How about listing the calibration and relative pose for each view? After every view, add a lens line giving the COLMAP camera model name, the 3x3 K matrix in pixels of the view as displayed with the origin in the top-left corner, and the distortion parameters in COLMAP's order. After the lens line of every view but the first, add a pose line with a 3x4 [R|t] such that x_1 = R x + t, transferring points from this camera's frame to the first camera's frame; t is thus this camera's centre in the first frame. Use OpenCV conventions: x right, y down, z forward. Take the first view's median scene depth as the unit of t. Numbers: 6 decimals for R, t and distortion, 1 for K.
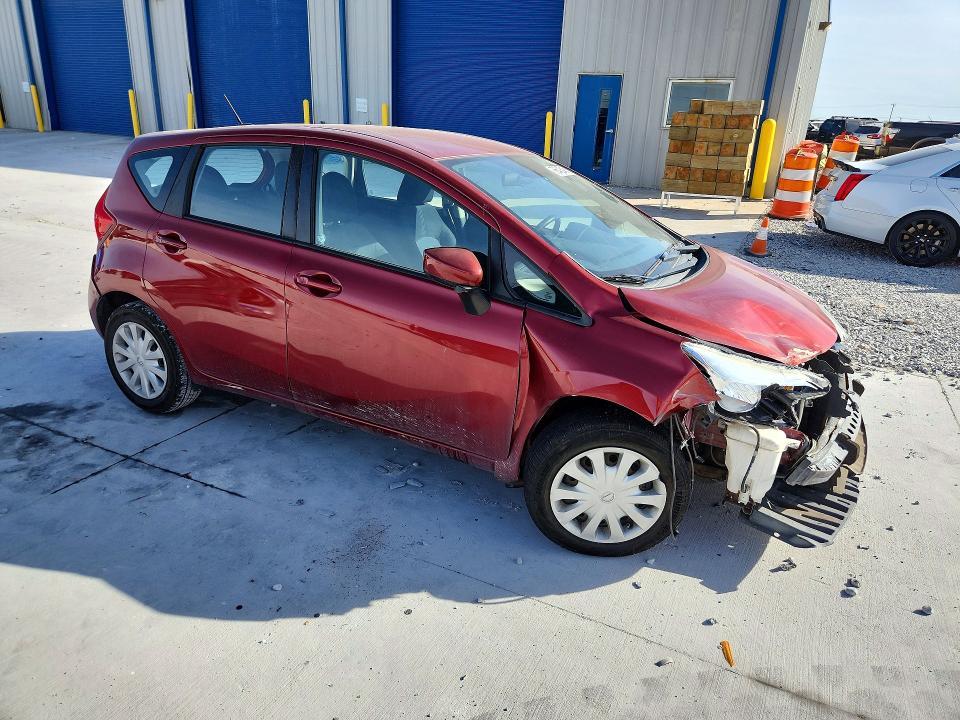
lens RADIAL K [[693.2, 0, 480.0], [0, 693.2, 360.0], [0, 0, 1]] dist [0.035820, -0.001422]
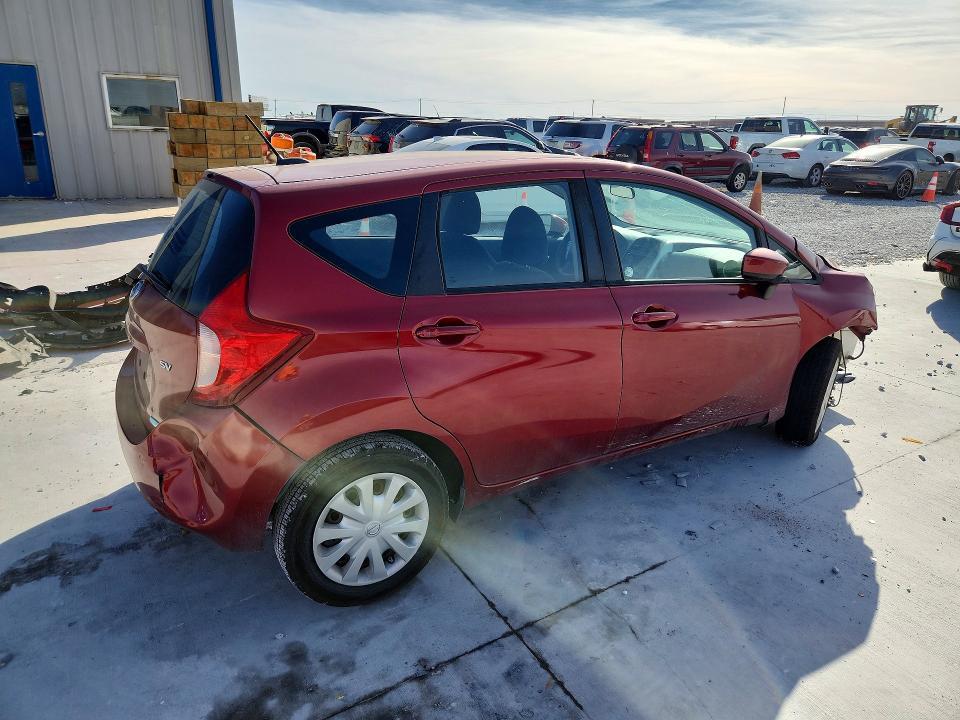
lens RADIAL K [[713.2, 0, 462.5], [0, 713.2, 354.9], [0, 0, 1]] dist [0.109521, -0.113984]
pose [[0.480601, -0.291956, 0.826913, -0.669754], [0.294176, 0.941989, 0.161610, -0.165632], [-0.826125, 0.165588, 0.538607, 0.380854]]
